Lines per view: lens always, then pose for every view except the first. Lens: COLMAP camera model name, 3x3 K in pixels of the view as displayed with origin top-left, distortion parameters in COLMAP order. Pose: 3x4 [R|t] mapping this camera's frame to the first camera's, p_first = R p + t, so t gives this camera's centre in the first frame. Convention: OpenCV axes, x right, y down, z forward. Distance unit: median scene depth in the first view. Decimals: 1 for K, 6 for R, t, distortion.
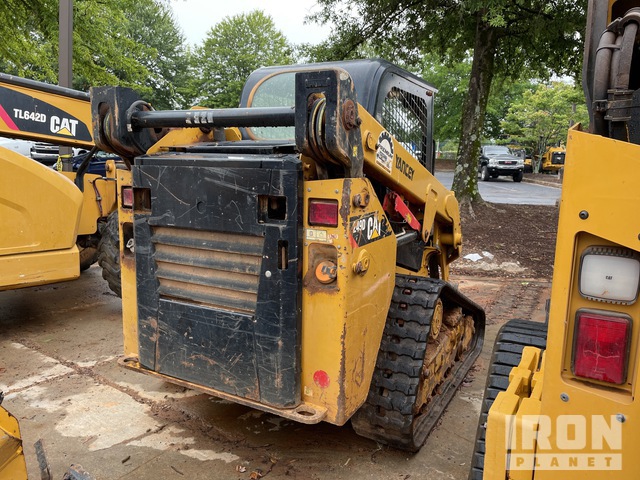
lens RADIAL K [[479.8, 0, 321.6], [0, 479.8, 239.8], [0, 0, 1]] dist [0.008897, -0.009189]
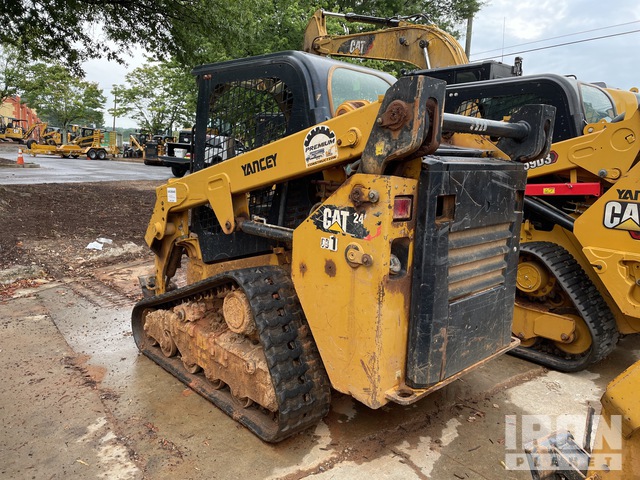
lens RADIAL K [[479.8, 0, 320.5], [0, 479.8, 238.9], [0, 0, 1]] dist [0.008897, -0.009189]
pose [[0.318790, -0.171101, 0.932254, -1.278311], [0.117679, 0.983106, 0.140193, -0.174928], [-0.940492, 0.065014, 0.333539, 0.882763]]
